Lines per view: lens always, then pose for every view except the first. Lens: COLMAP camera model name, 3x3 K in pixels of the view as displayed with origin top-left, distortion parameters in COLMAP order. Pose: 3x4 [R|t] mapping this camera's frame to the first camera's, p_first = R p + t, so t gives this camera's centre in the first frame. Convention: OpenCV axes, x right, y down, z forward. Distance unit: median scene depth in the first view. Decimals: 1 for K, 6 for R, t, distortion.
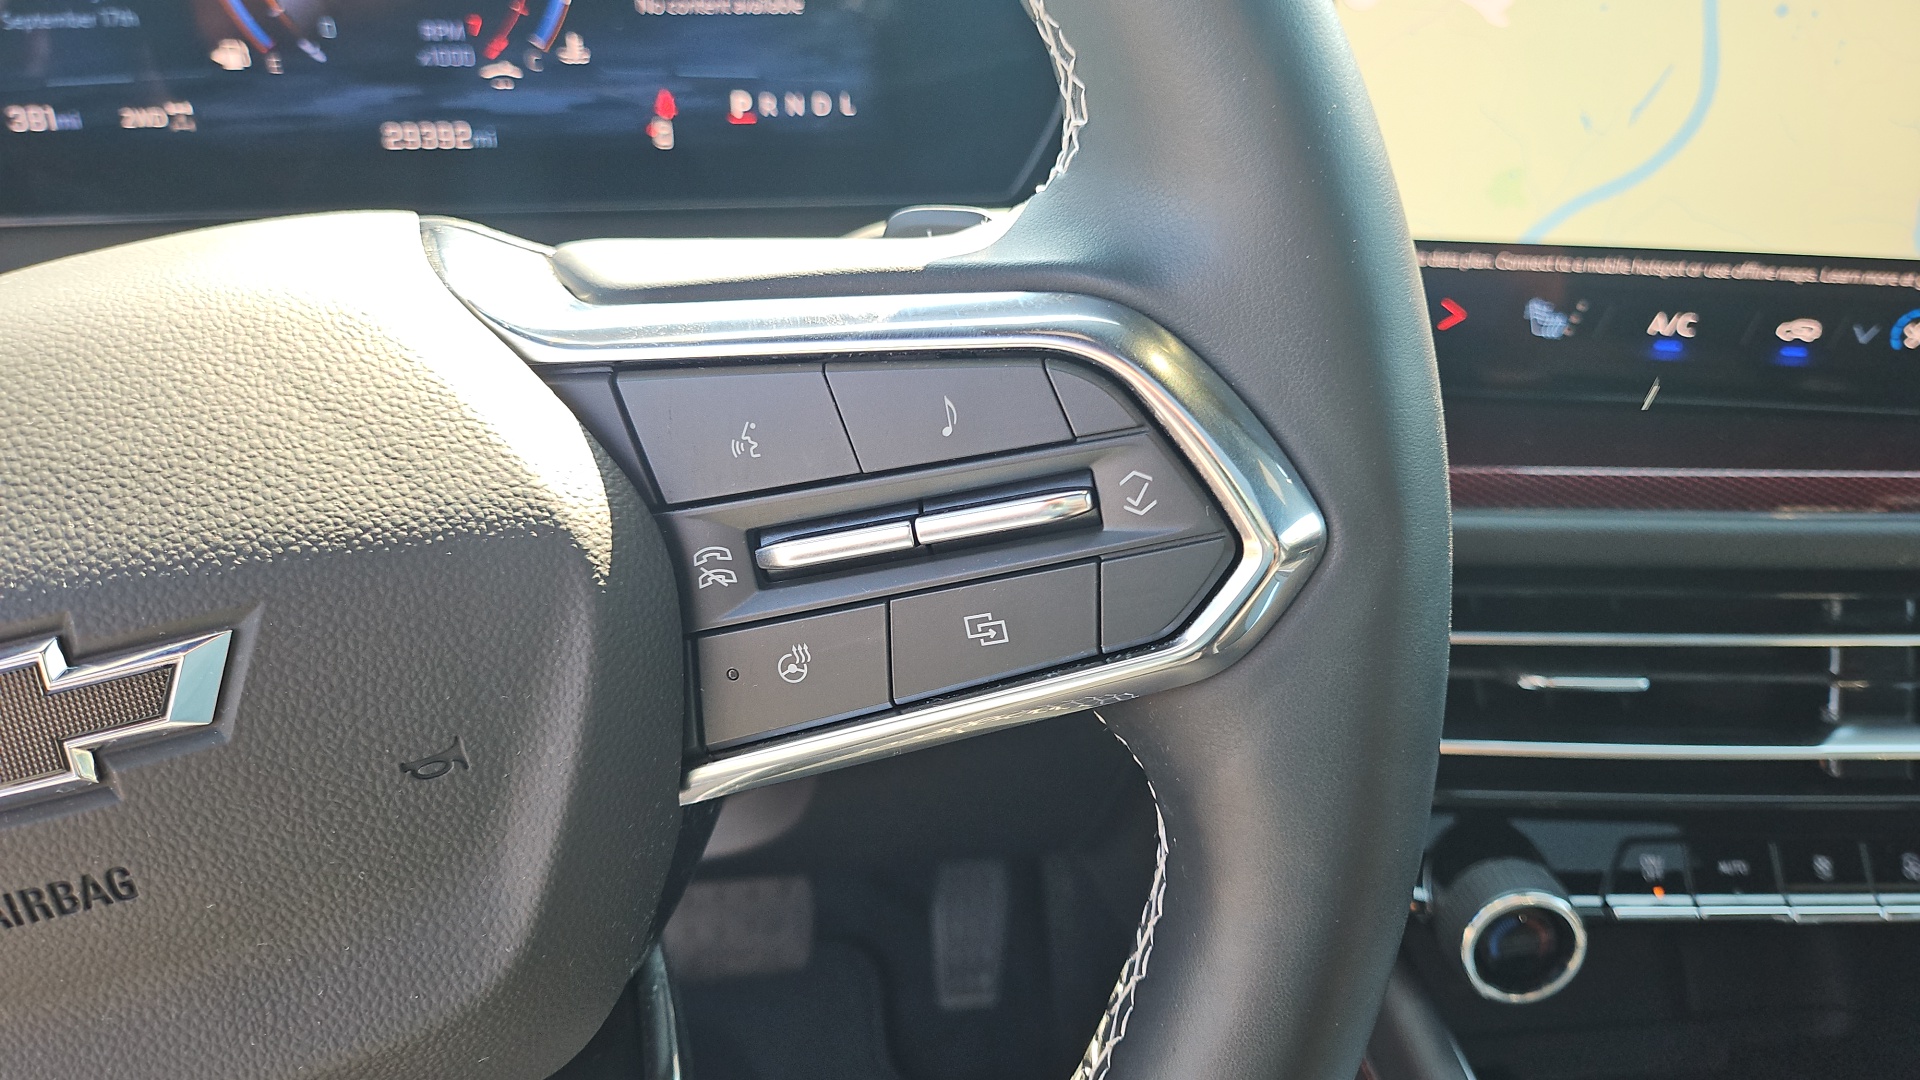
lens RADIAL K [[1462.8, 0, 965.3], [0, 1462.8, 548.9], [0, 0, 1]] dist [0.024670, -0.055568]
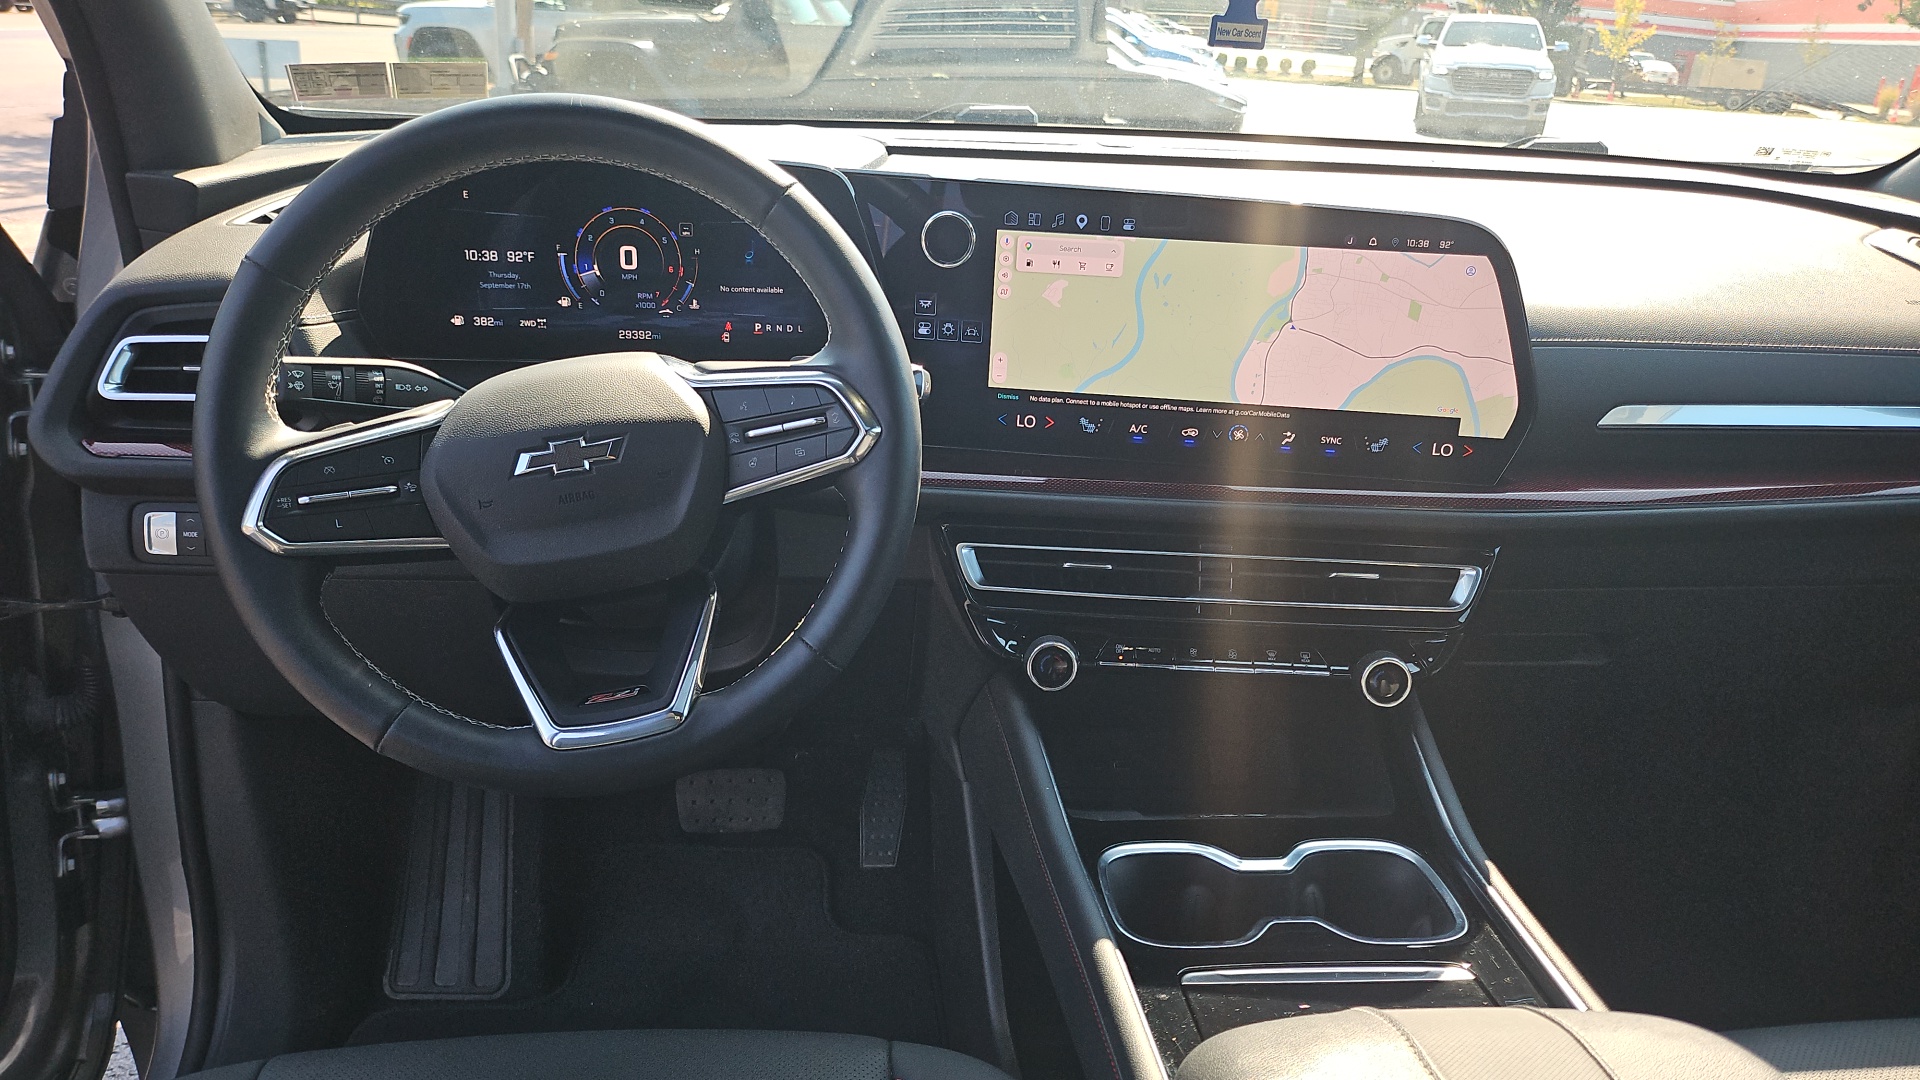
lens RADIAL K [[1404.9, 0, 958.2], [0, 1404.9, 544.9], [0, 0, 1]] dist [0.082808, -0.108185]
pose [[0.998997, 0.036306, -0.026192, 0.603087], [-0.039828, 0.987937, -0.149649, 0.936366], [0.020443, 0.150542, 0.988392, -3.002261]]
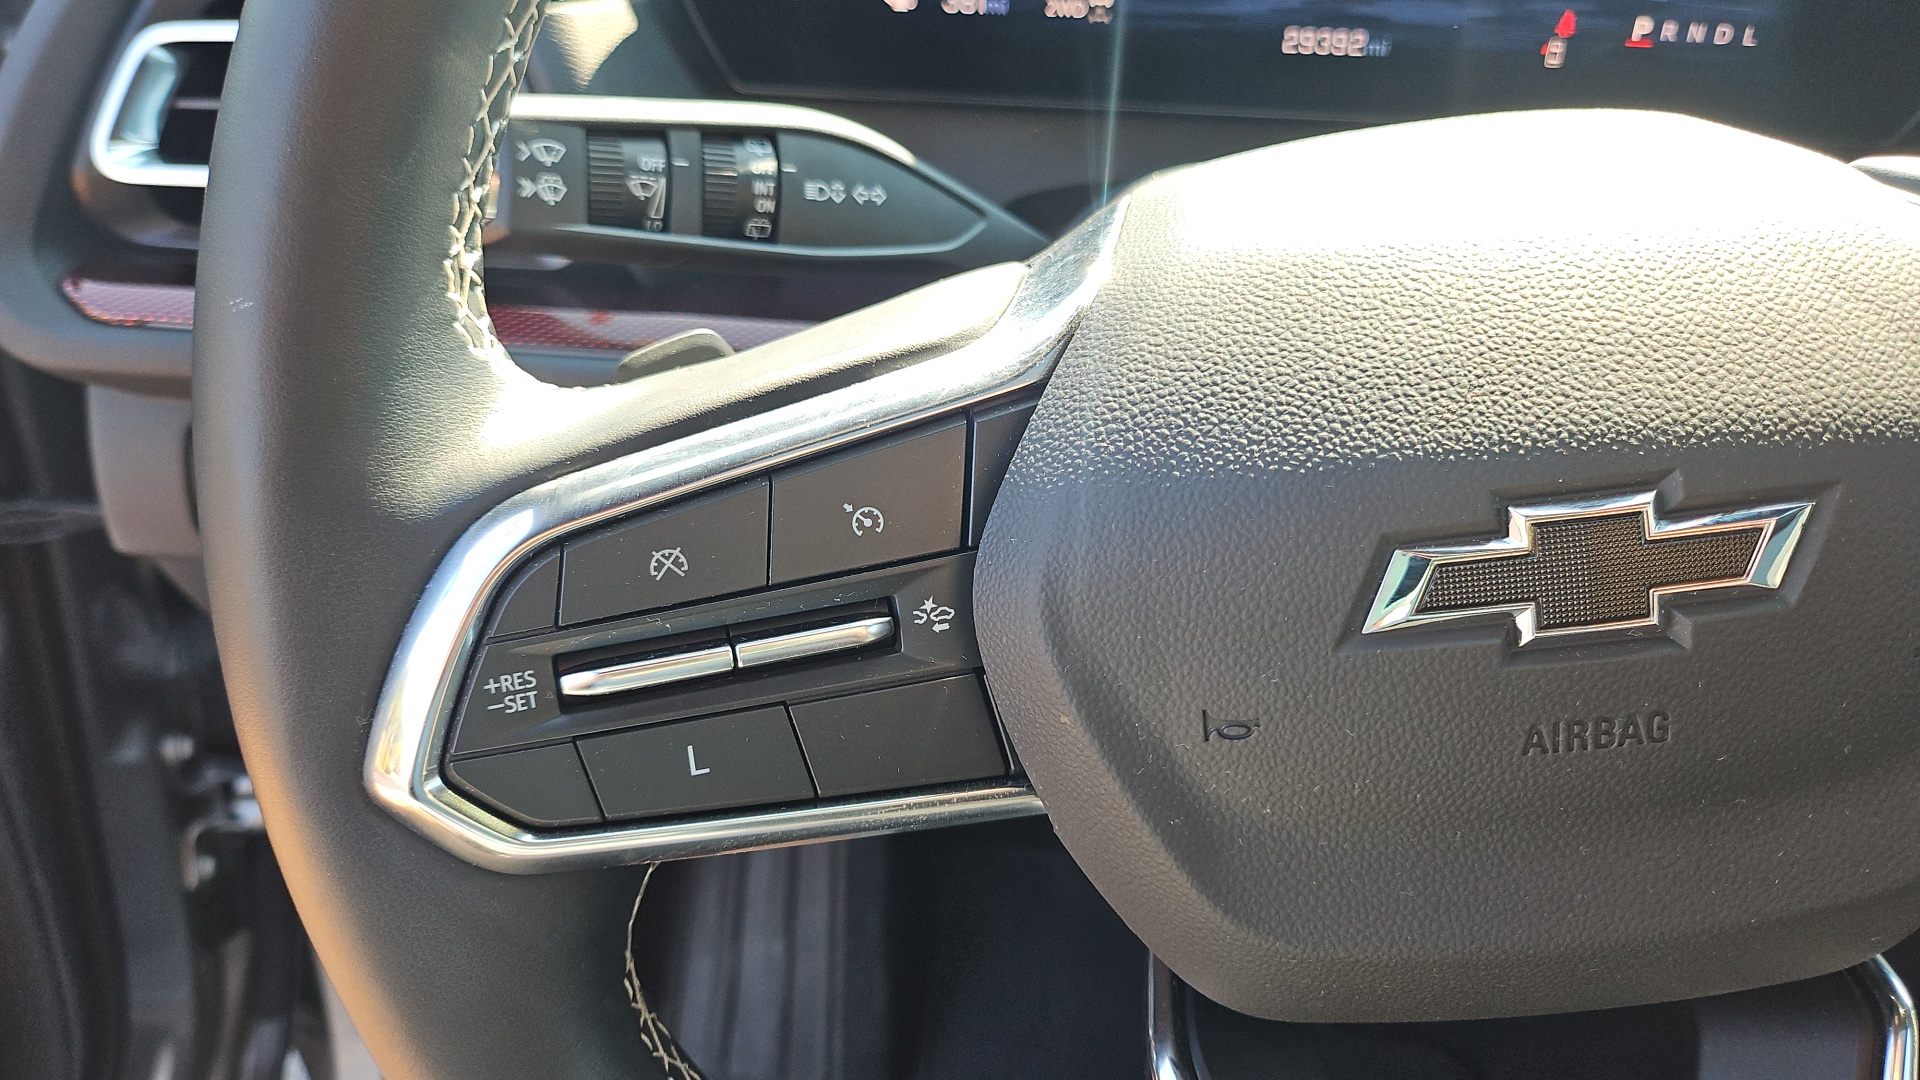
lens RADIAL K [[1460.6, 0, 927.2], [0, 1460.6, 539.4], [0, 0, 1]] dist [-0.006148, -0.010556]
pose [[0.978122, 0.117335, -0.171786, -0.915666], [-0.110784, 0.992720, 0.047271, 0.100093], [0.176082, -0.027206, 0.983999, -0.131341]]
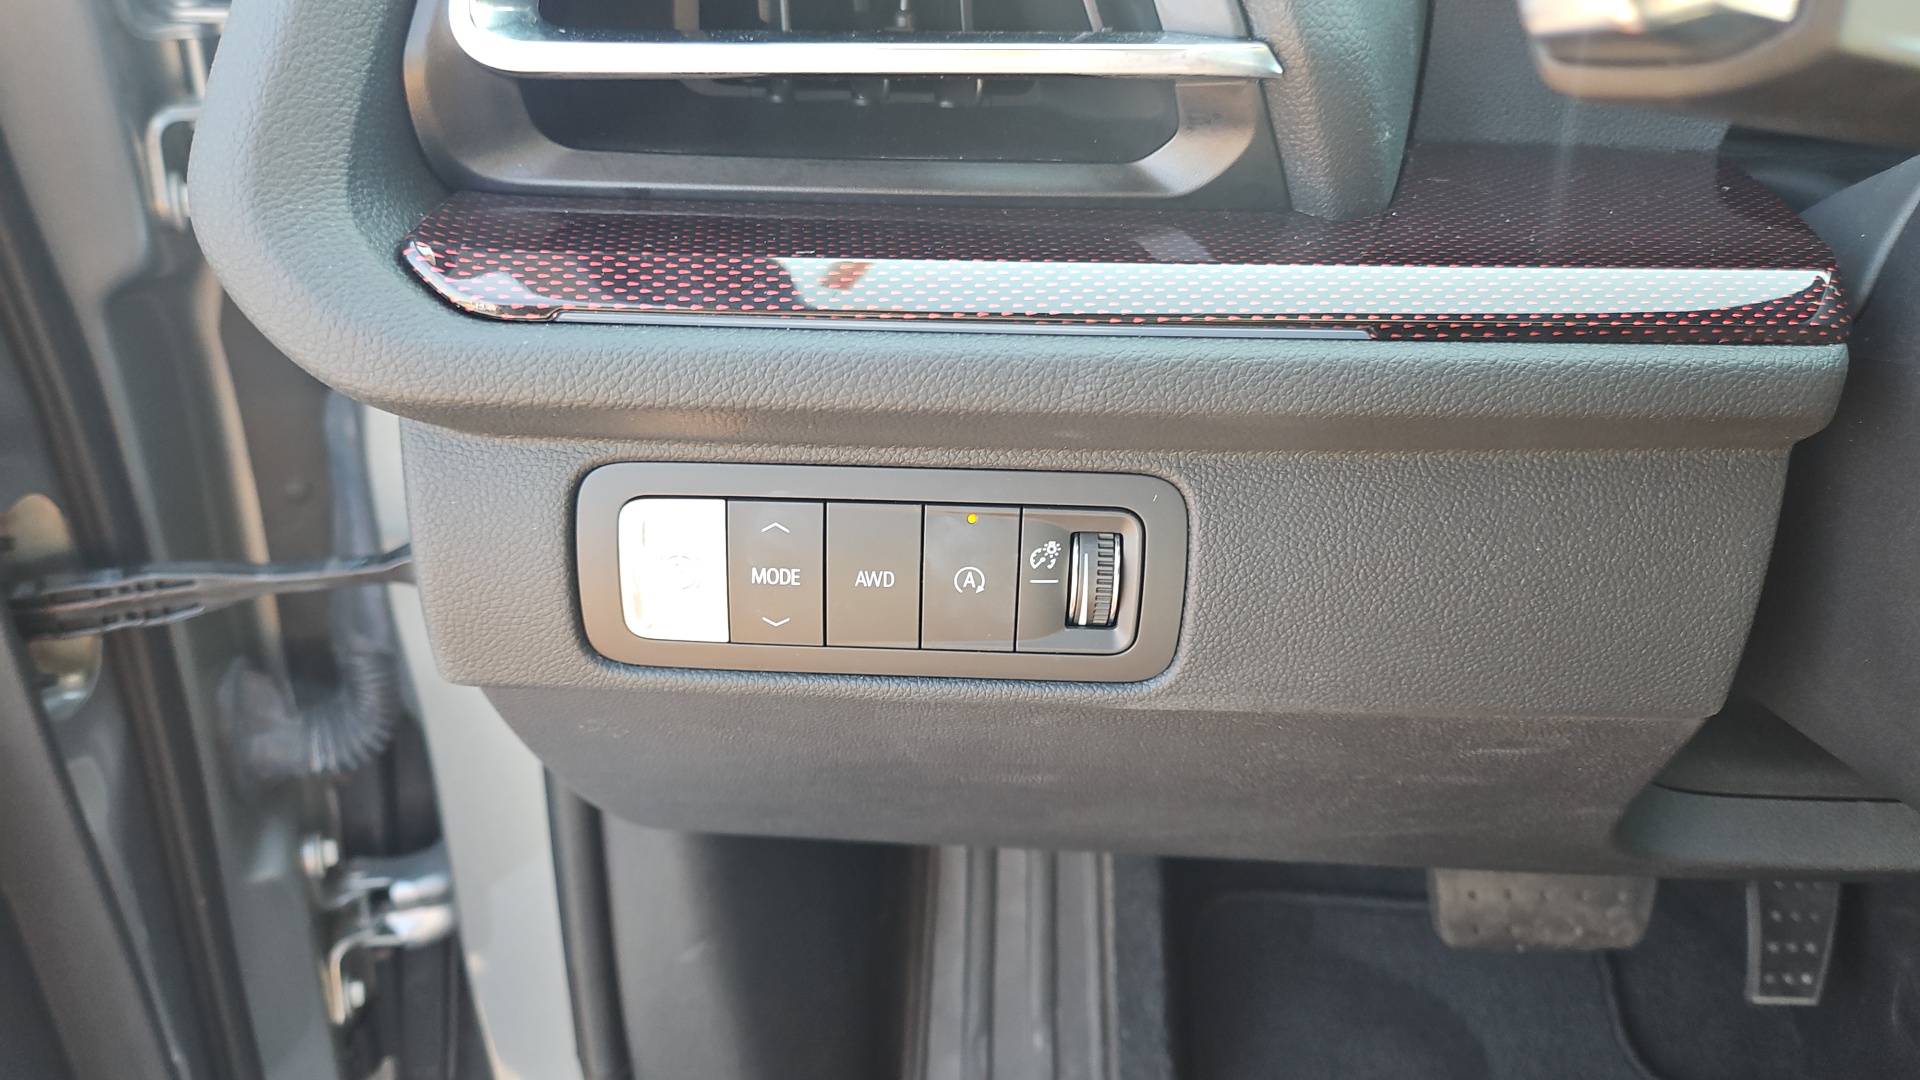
lens RADIAL K [[1404.9, 0, 958.2], [0, 1404.9, 544.9], [0, 0, 1]] dist [0.082808, -0.108185]
pose [[0.989572, 0.077300, -0.121542, -1.924719], [-0.070123, 0.995594, 0.062260, 0.111000], [0.125819, -0.053088, 0.990632, 0.597663]]
